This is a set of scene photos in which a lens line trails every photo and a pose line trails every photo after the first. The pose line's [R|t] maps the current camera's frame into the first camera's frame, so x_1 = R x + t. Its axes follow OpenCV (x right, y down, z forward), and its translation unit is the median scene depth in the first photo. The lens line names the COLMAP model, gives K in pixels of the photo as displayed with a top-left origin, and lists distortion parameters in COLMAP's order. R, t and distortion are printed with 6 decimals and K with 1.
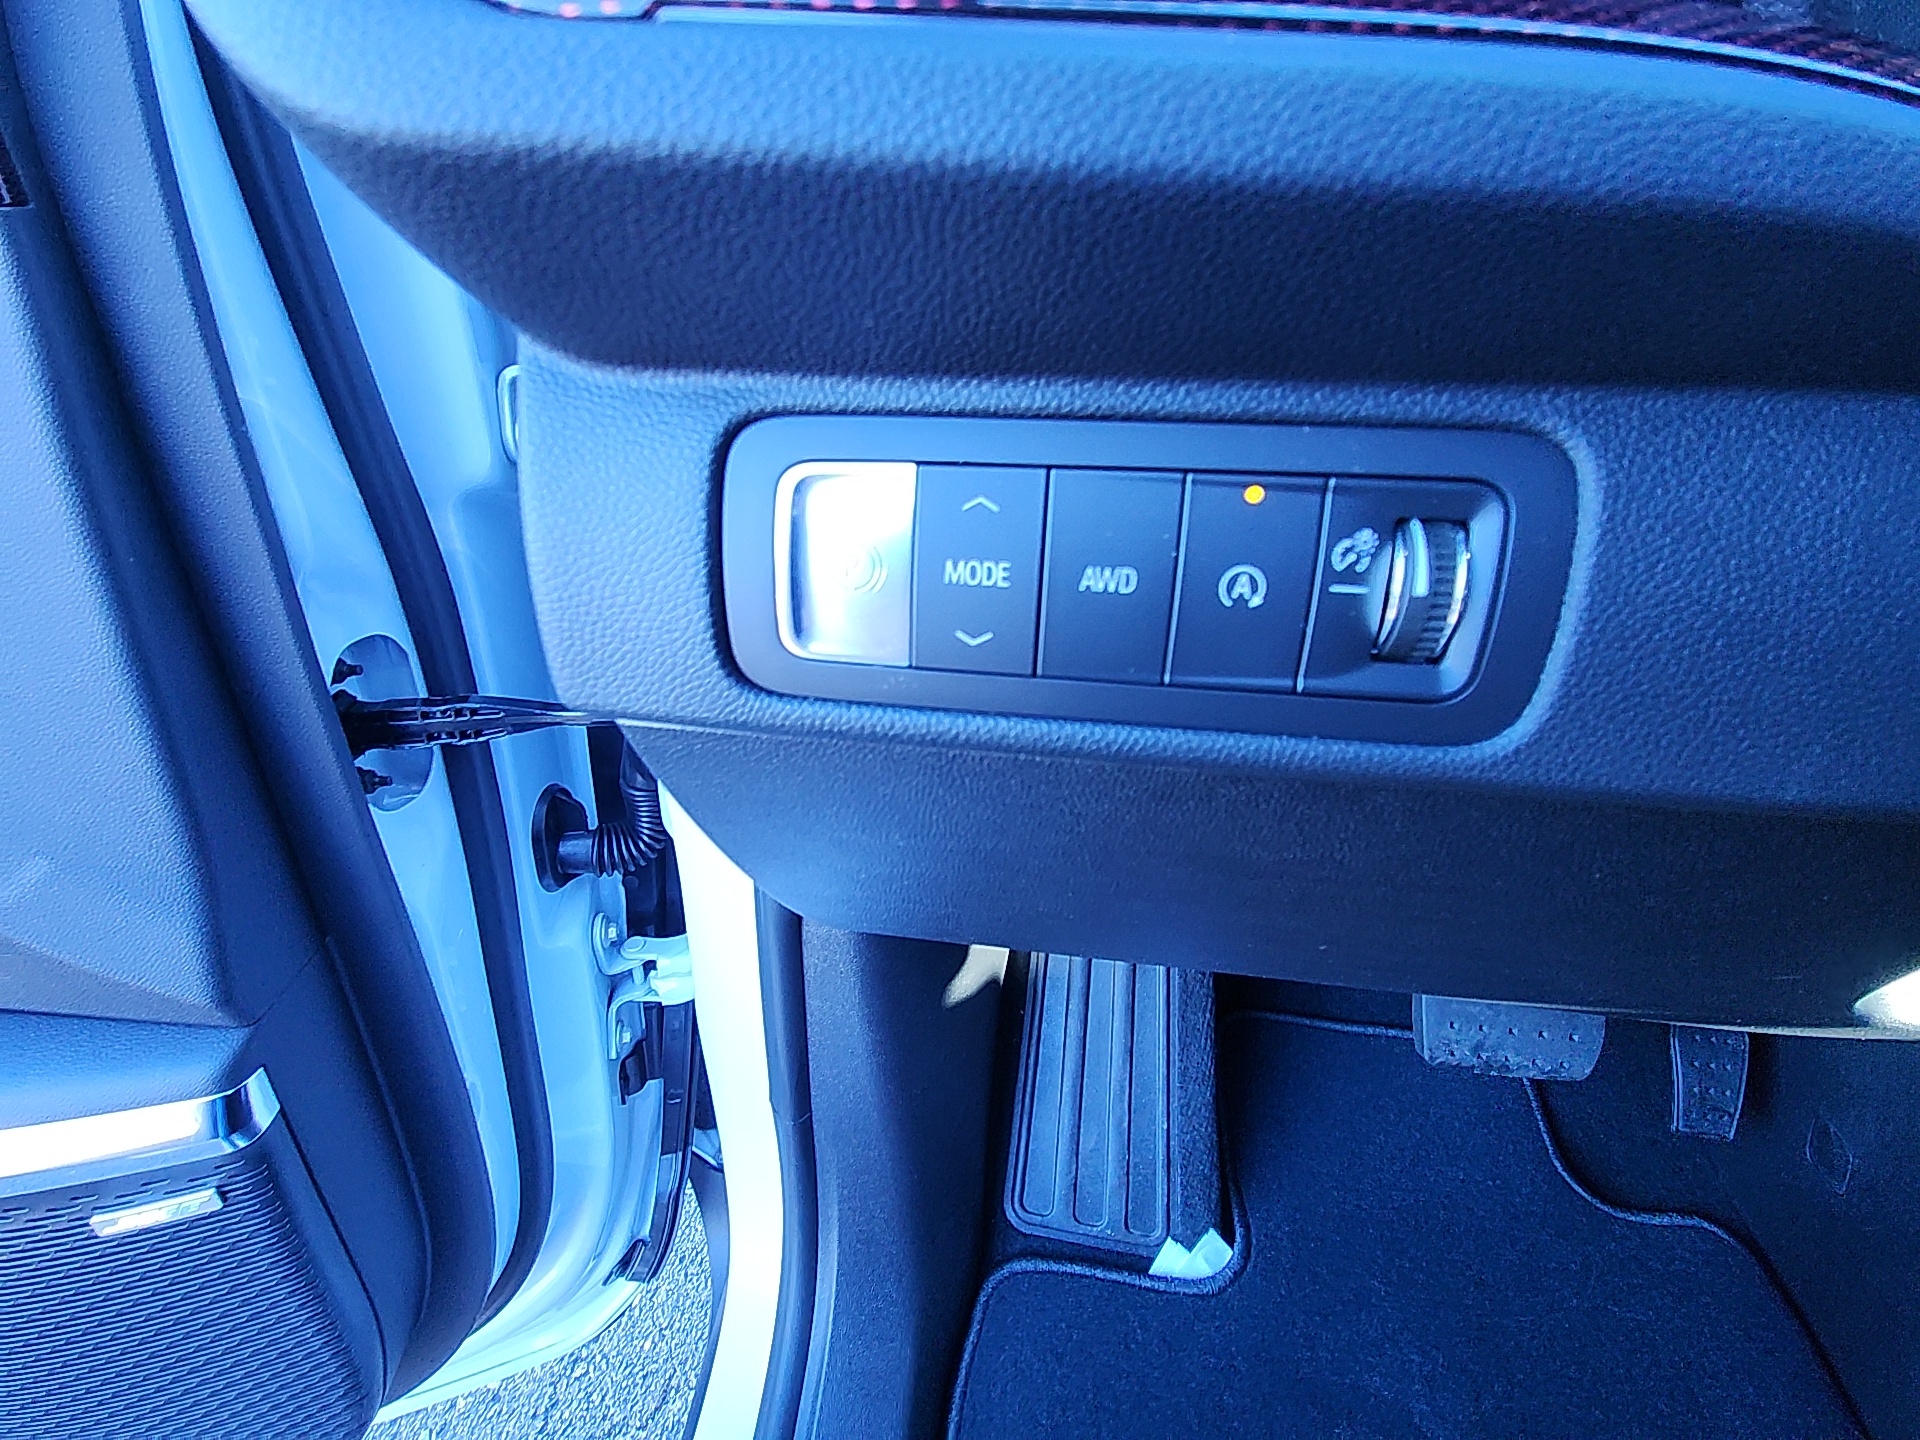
lens RADIAL K [[776.1, 0, 950.1], [0, 776.1, 706.8], [0, 0, 1]] dist [0.007946, -0.004778]
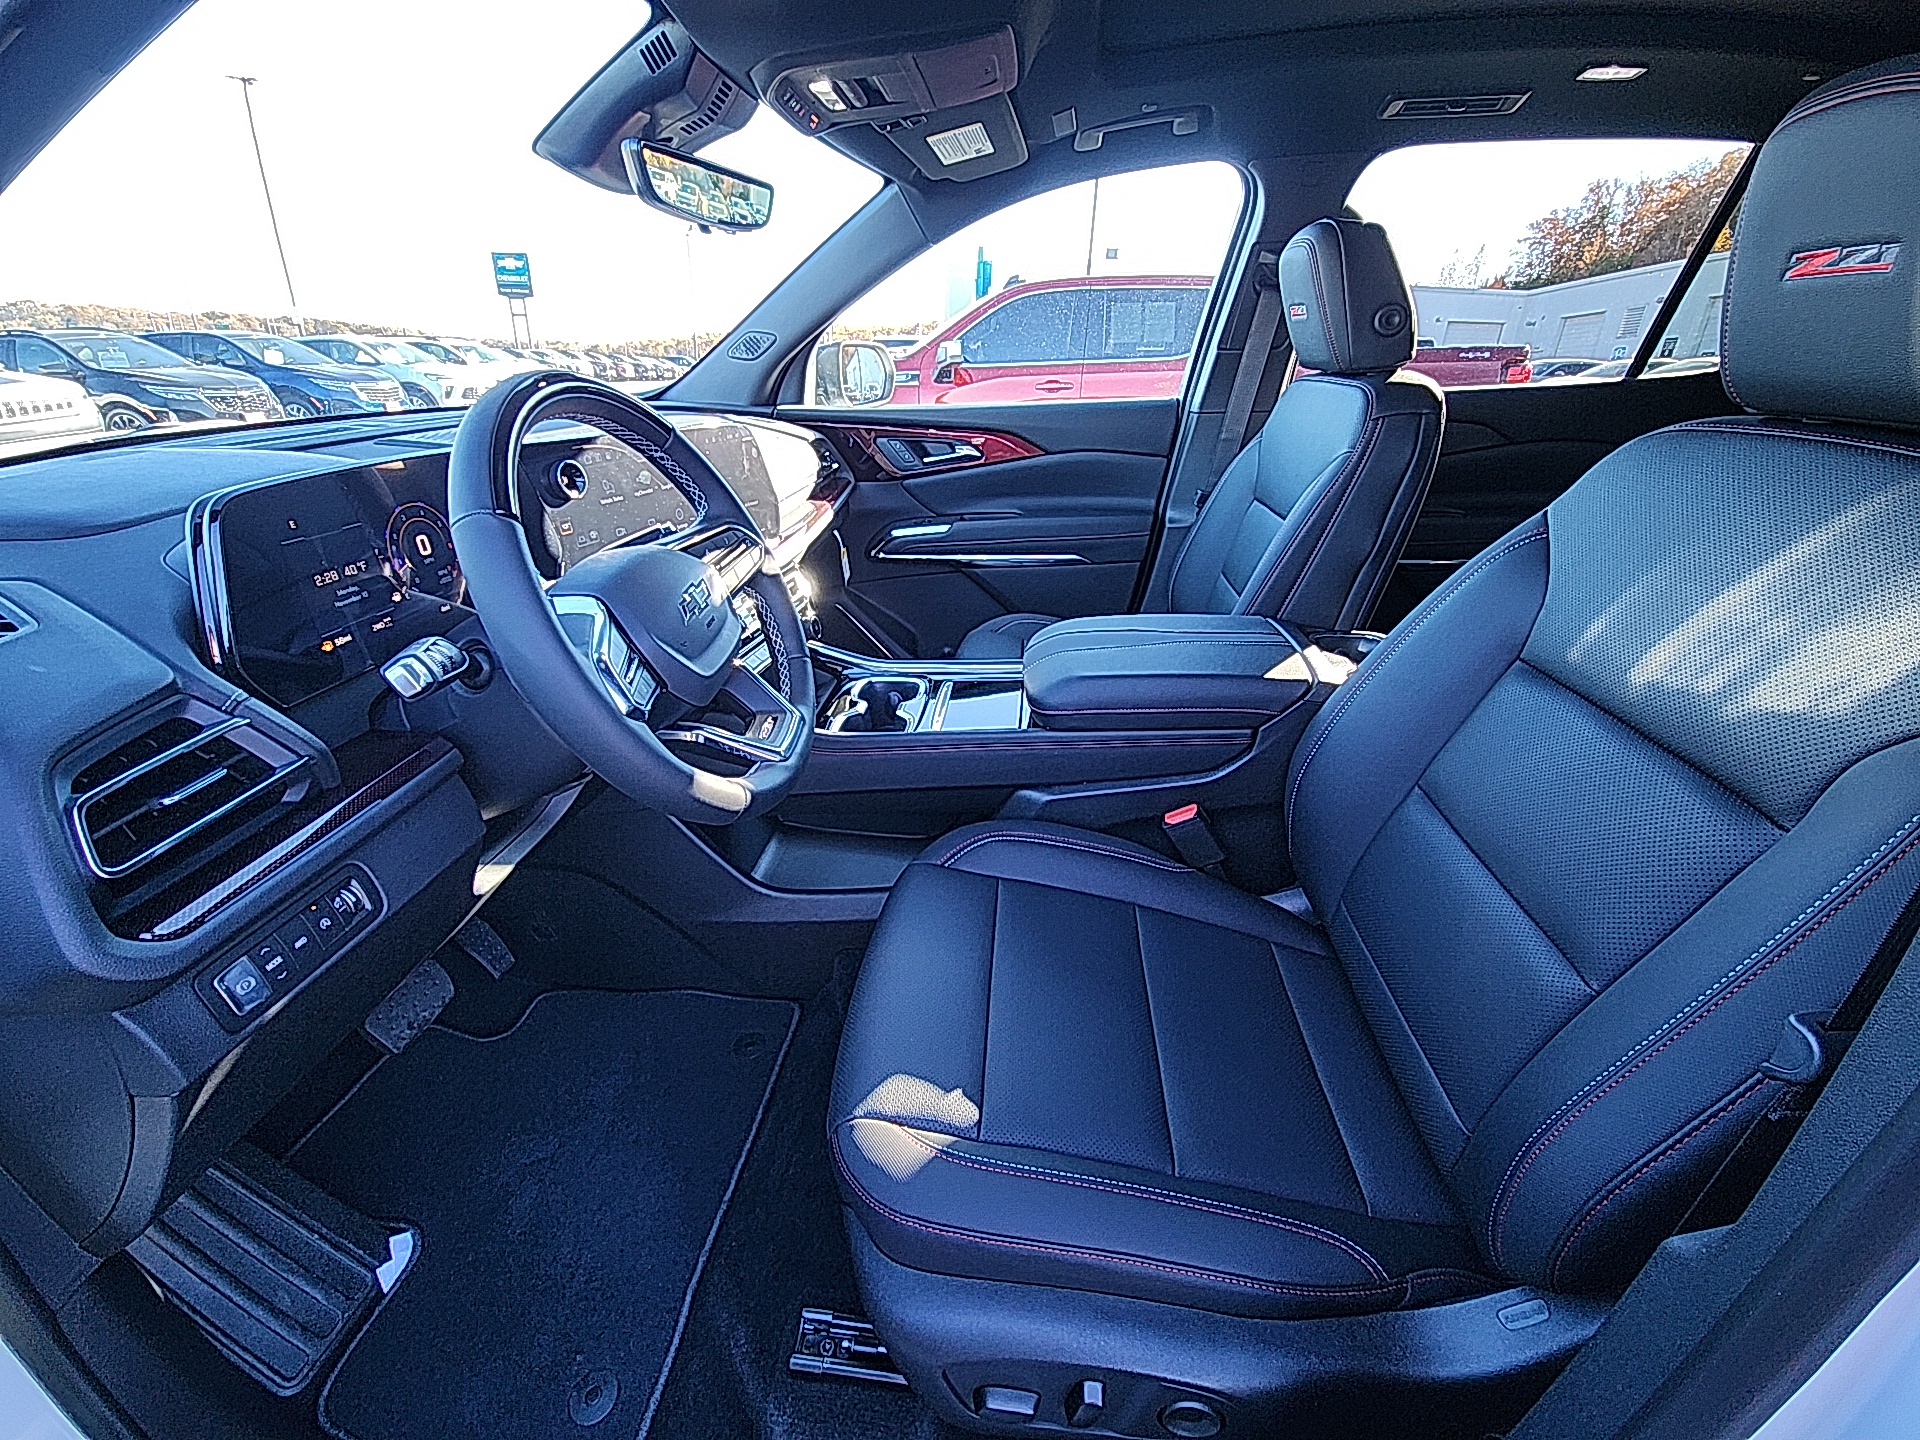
lens RADIAL K [[772.2, 0, 952.8], [0, 772.2, 702.6], [0, 0, 1]] dist [0.019734, -0.011983]
pose [[-0.030905, -0.406979, 0.912914, -0.761323], [0.474973, 0.797657, 0.371677, -0.254831], [-0.879457, 0.445096, 0.168653, -0.809651]]
